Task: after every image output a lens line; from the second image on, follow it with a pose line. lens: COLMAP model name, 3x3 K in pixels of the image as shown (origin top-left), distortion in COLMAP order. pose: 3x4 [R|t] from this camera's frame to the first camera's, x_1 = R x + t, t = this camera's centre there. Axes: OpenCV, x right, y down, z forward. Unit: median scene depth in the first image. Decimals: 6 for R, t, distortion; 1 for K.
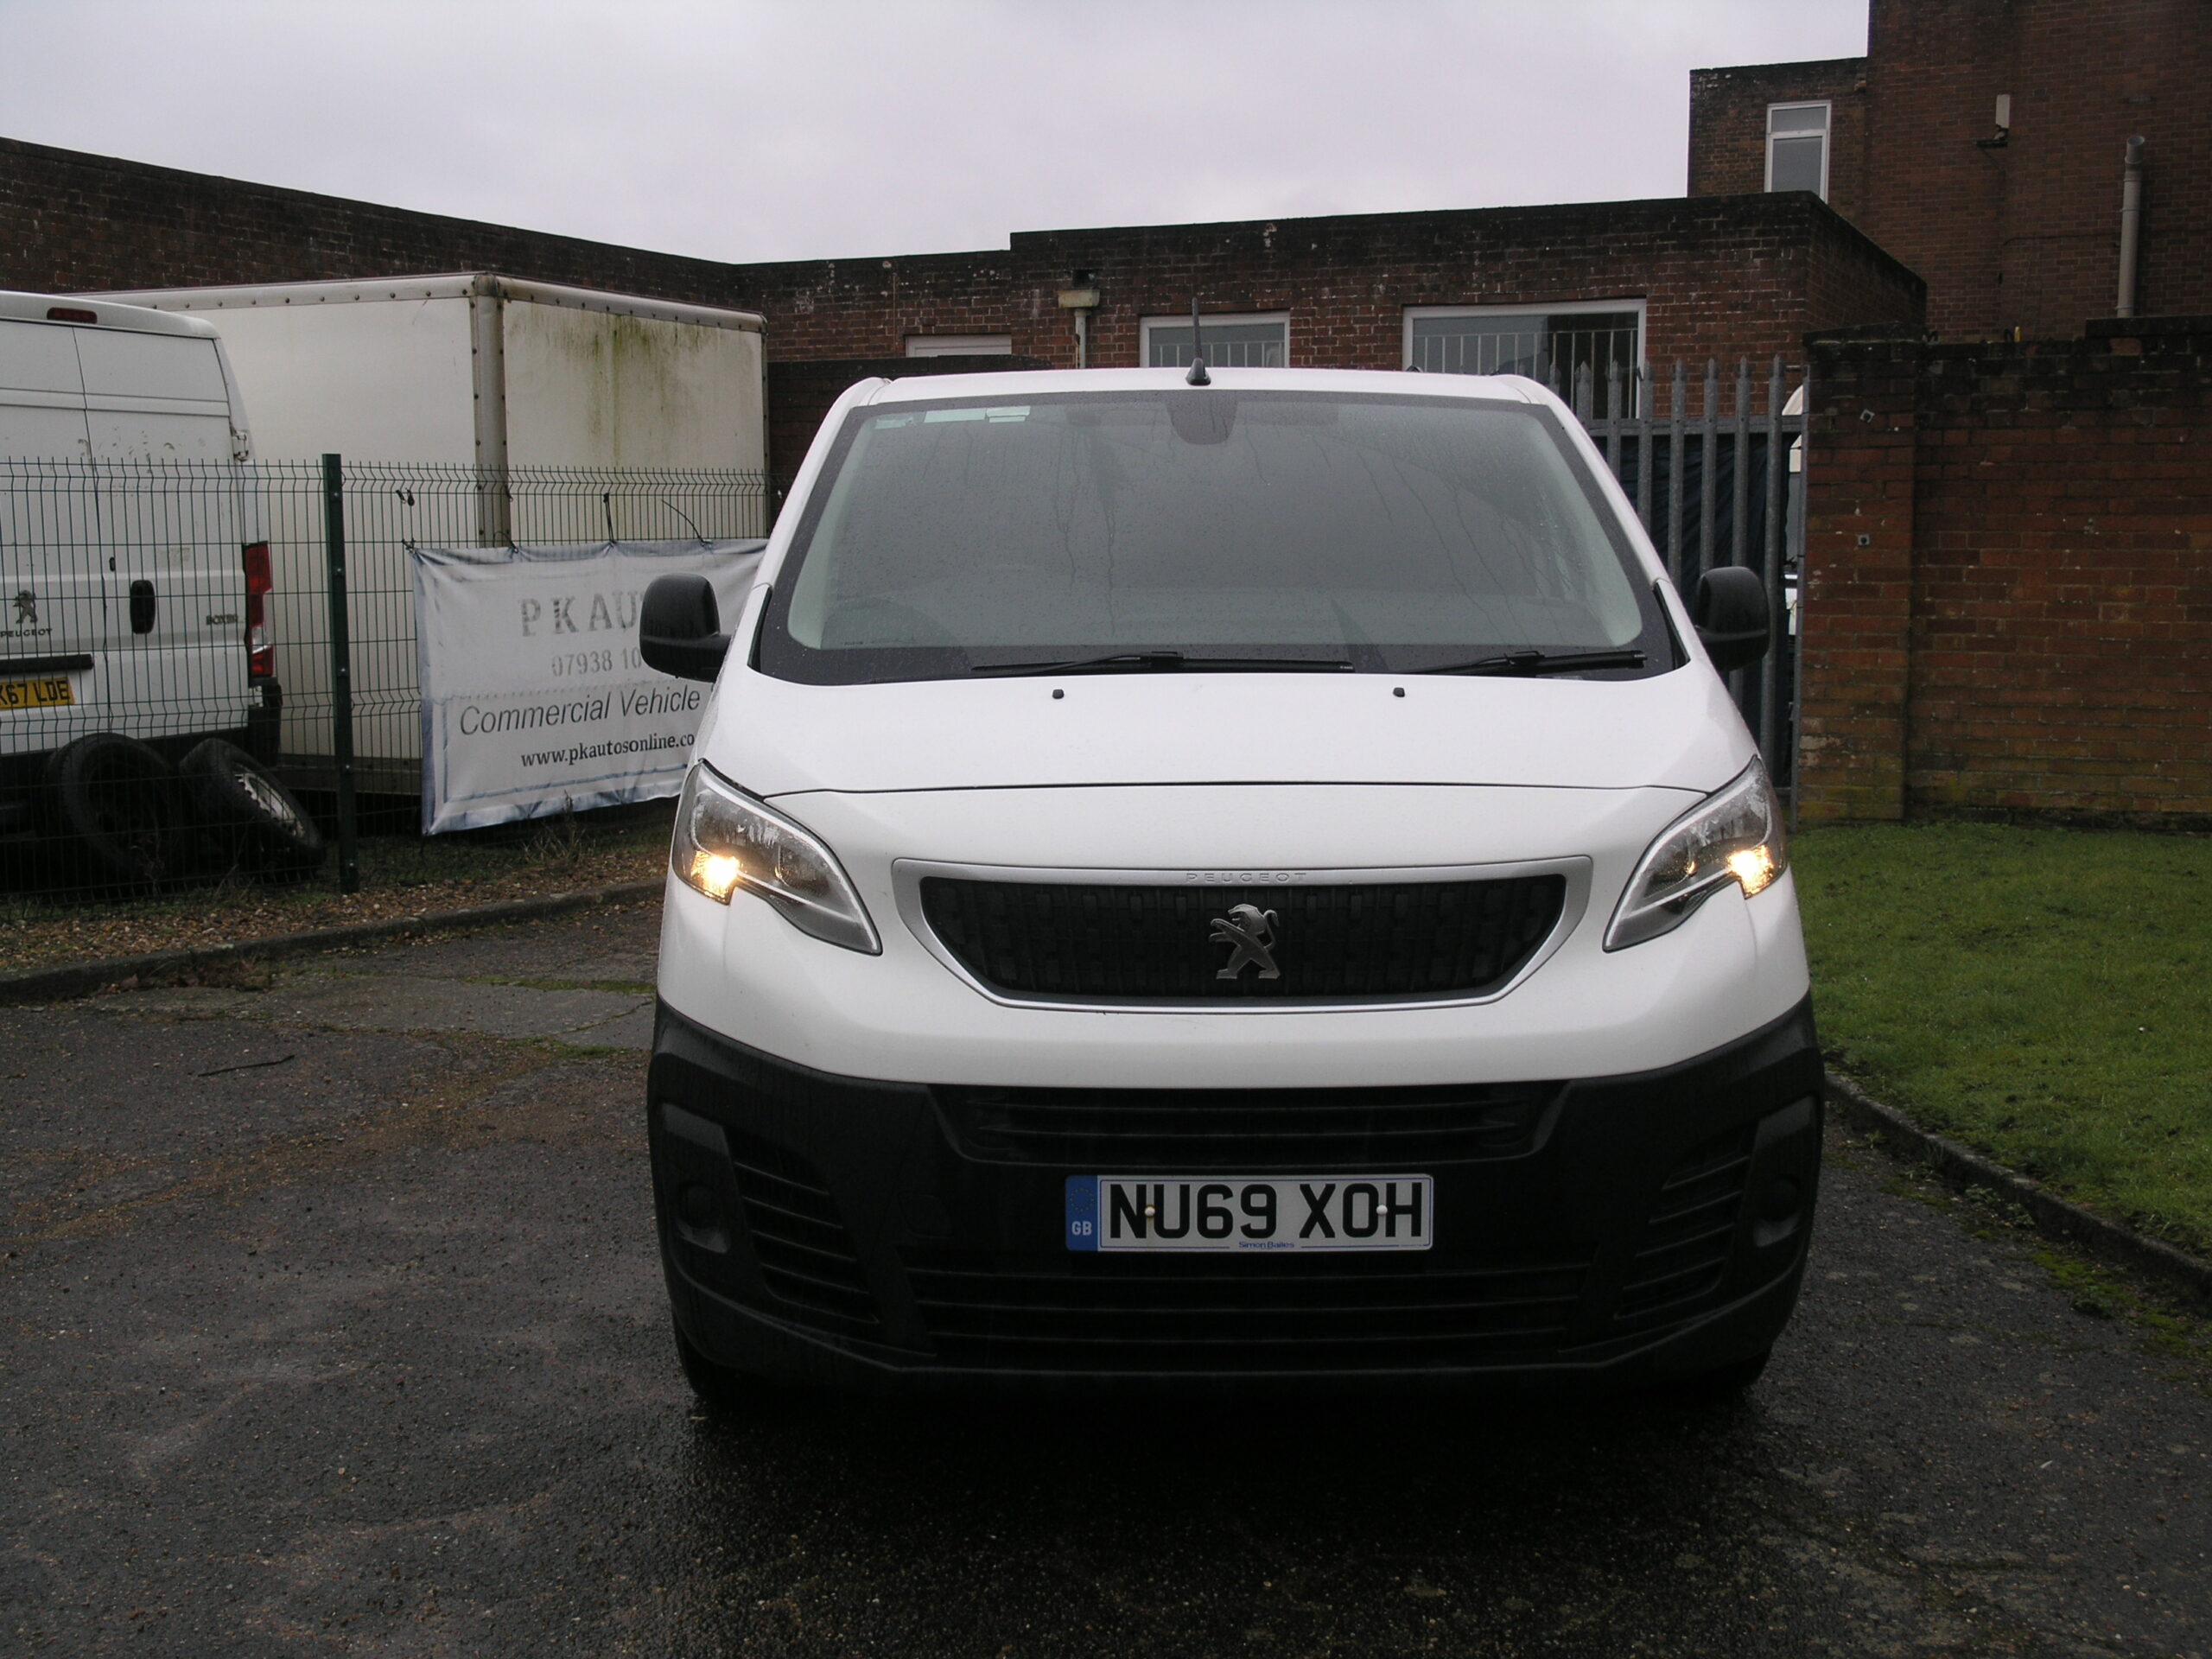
lens RADIAL K [[2530.6, 0, 1106.0], [0, 2530.6, 829.5], [0, 0, 1]] dist [-0.033793, 0.179138]
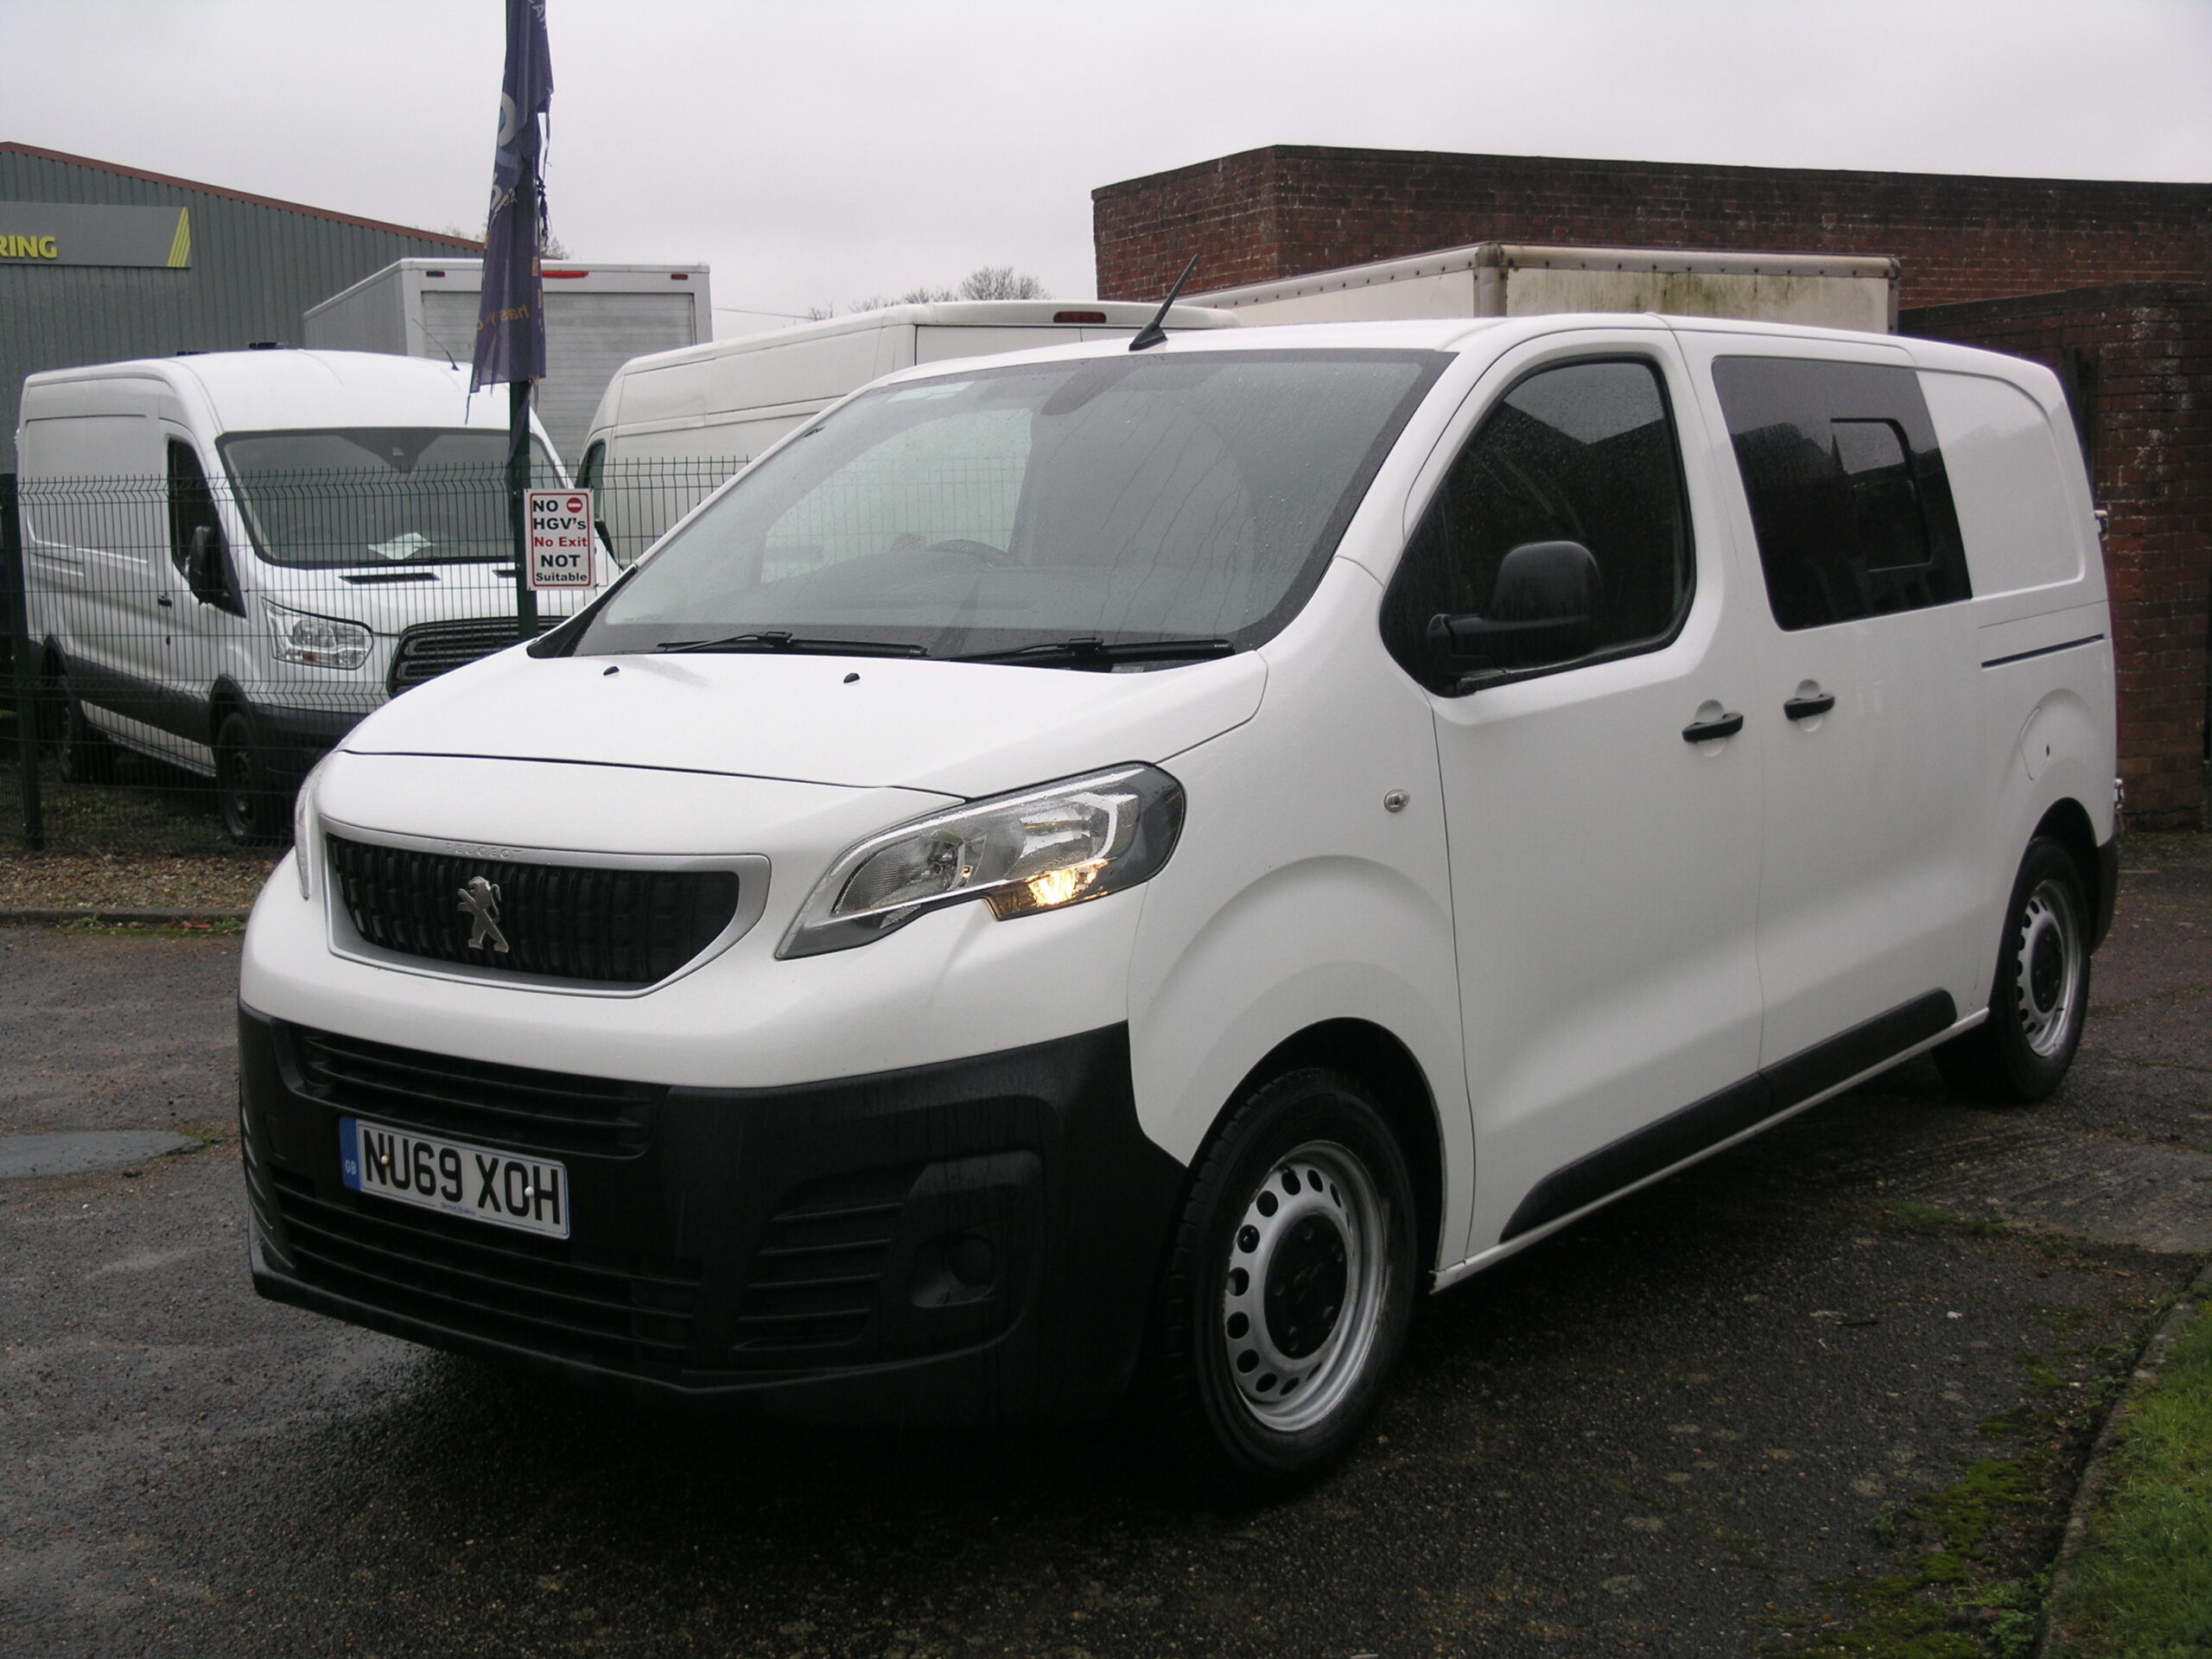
lens RADIAL K [[2564.4, 0, 1102.1], [0, 2564.4, 877.0], [0, 0, 1]] dist [0.100622, -0.016740]
pose [[0.784923, 0.075472, -0.614980, 0.179529], [-0.058480, 0.997147, 0.047732, -0.007049], [0.616828, -0.001501, 0.787097, 0.066641]]
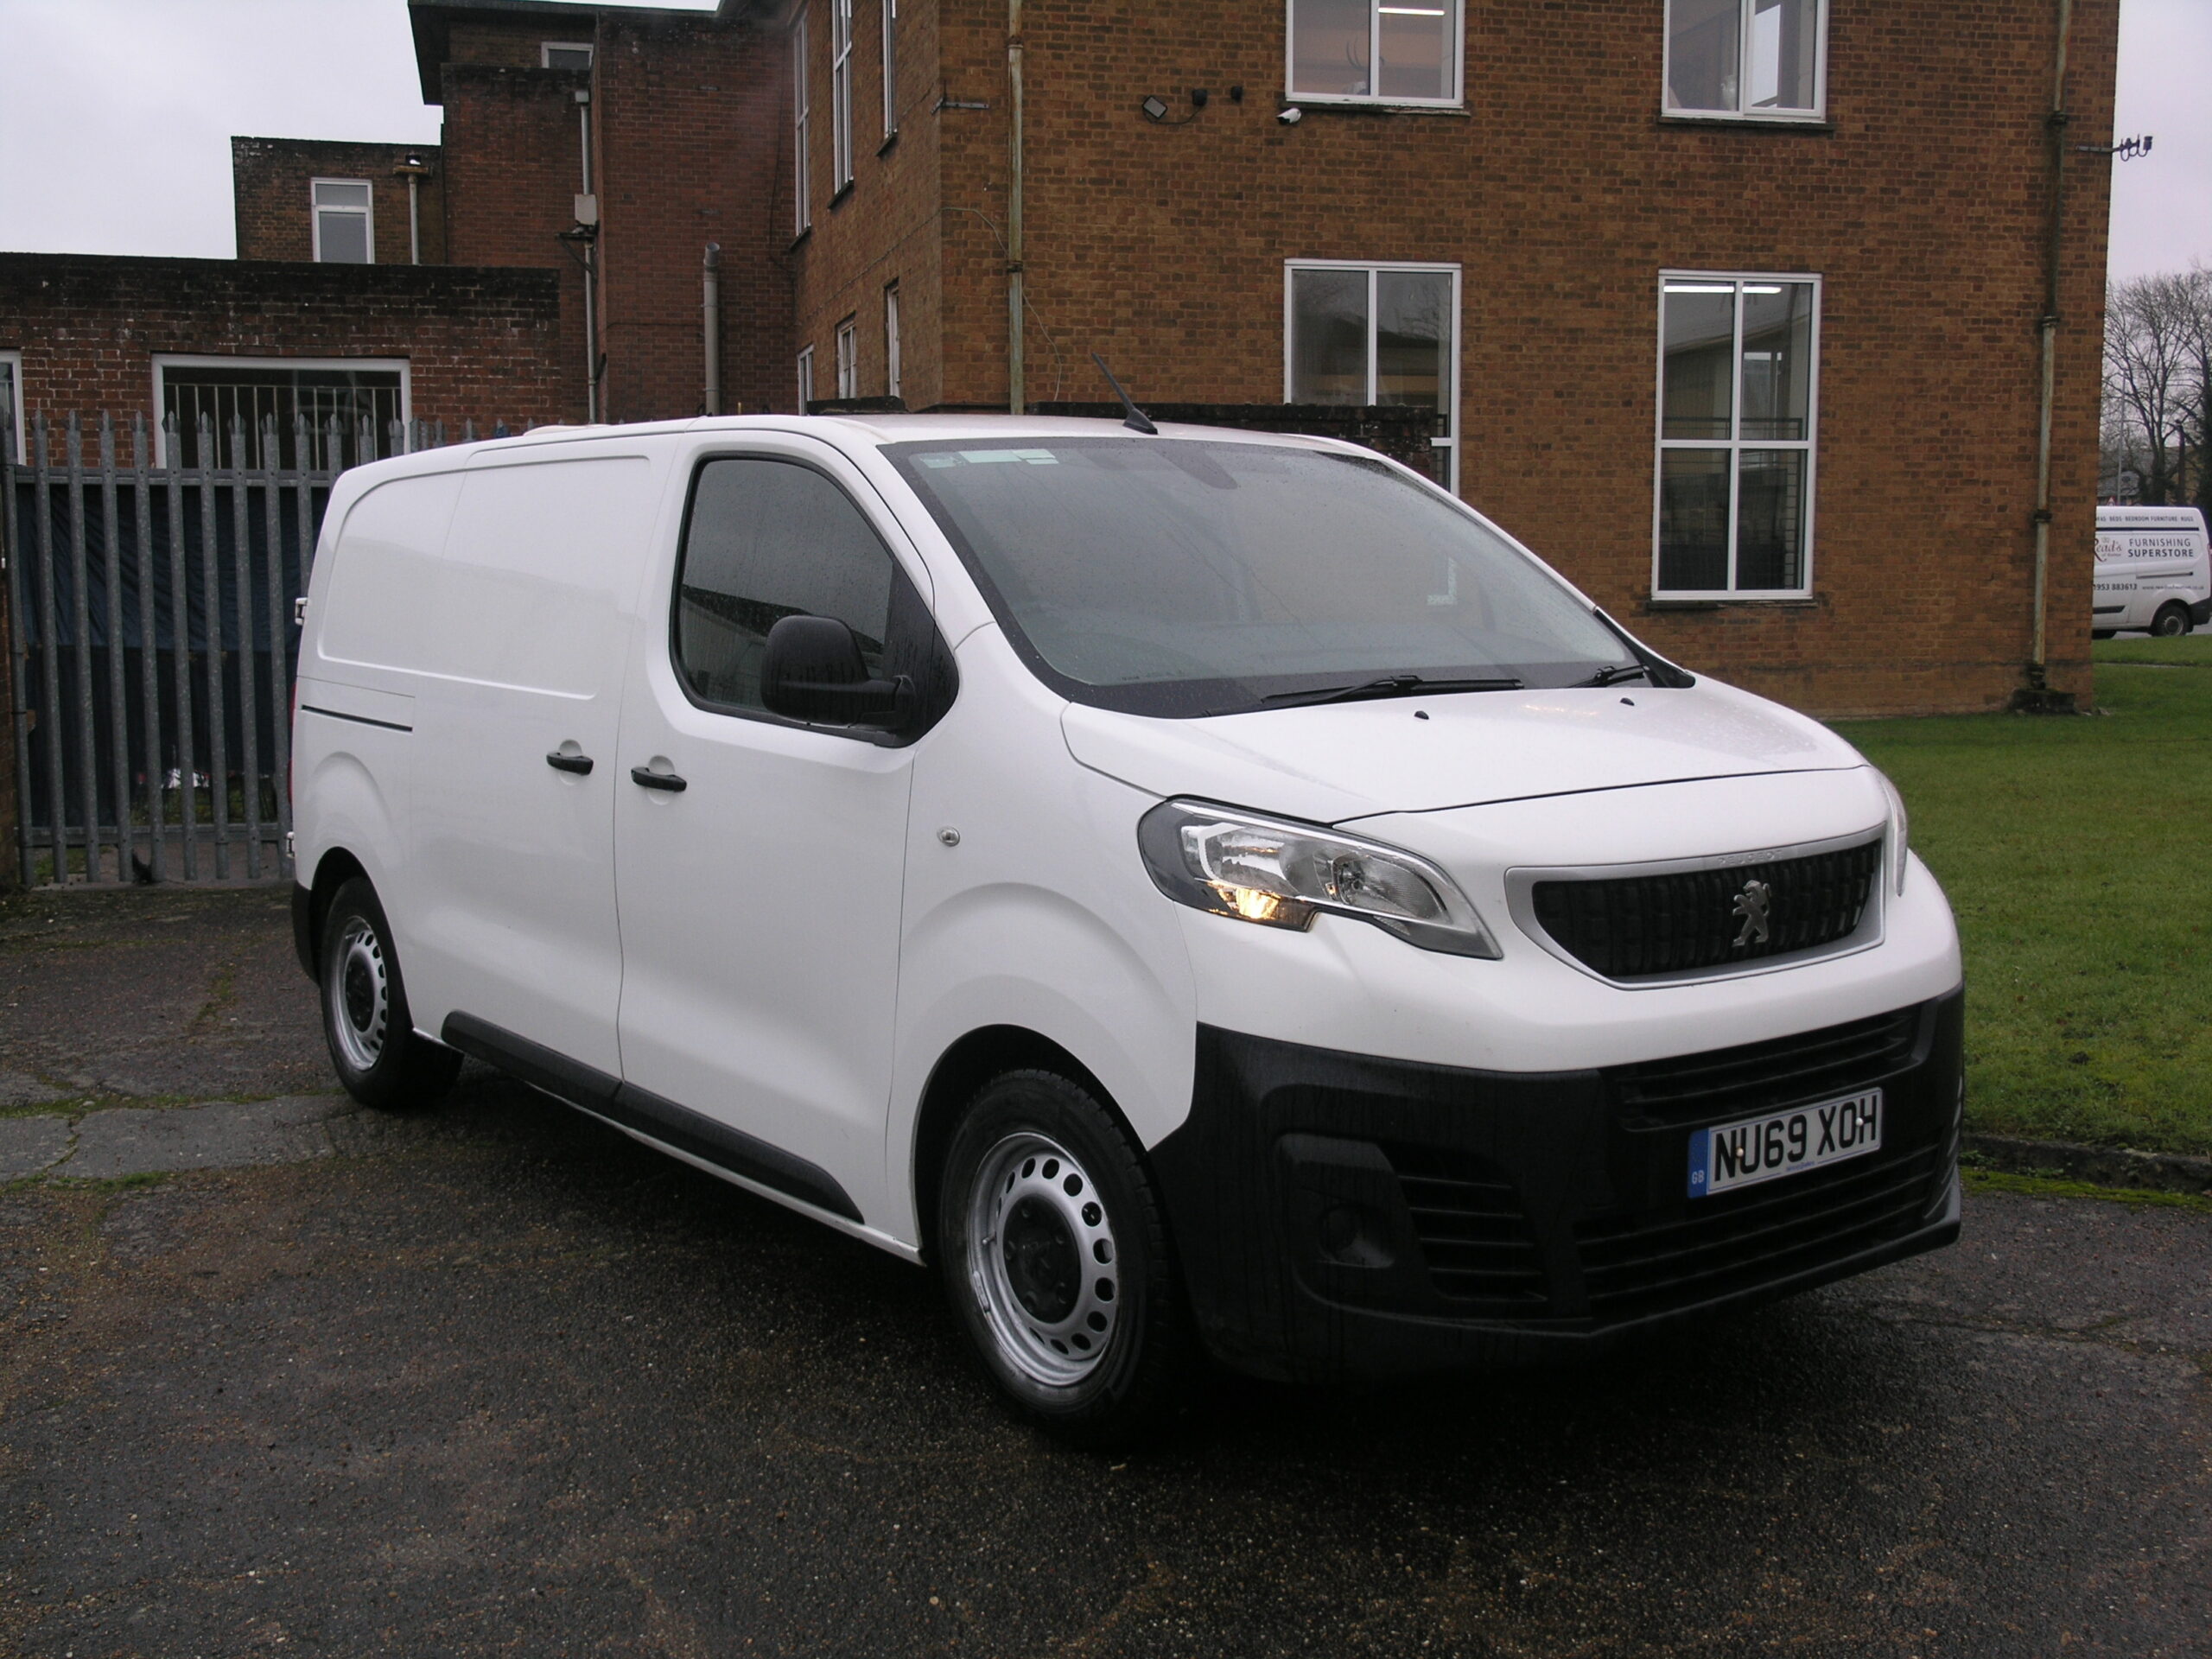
lens RADIAL K [[2322.4, 0, 1106.0], [0, 2322.4, 829.5], [0, 0, 1]] dist [0.029766, 0.015585]
pose [[0.788273, -0.071051, 0.611209, -0.167972], [0.078769, 0.996791, 0.014286, -0.006622], [-0.610263, 0.036882, 0.791340, 0.065757]]
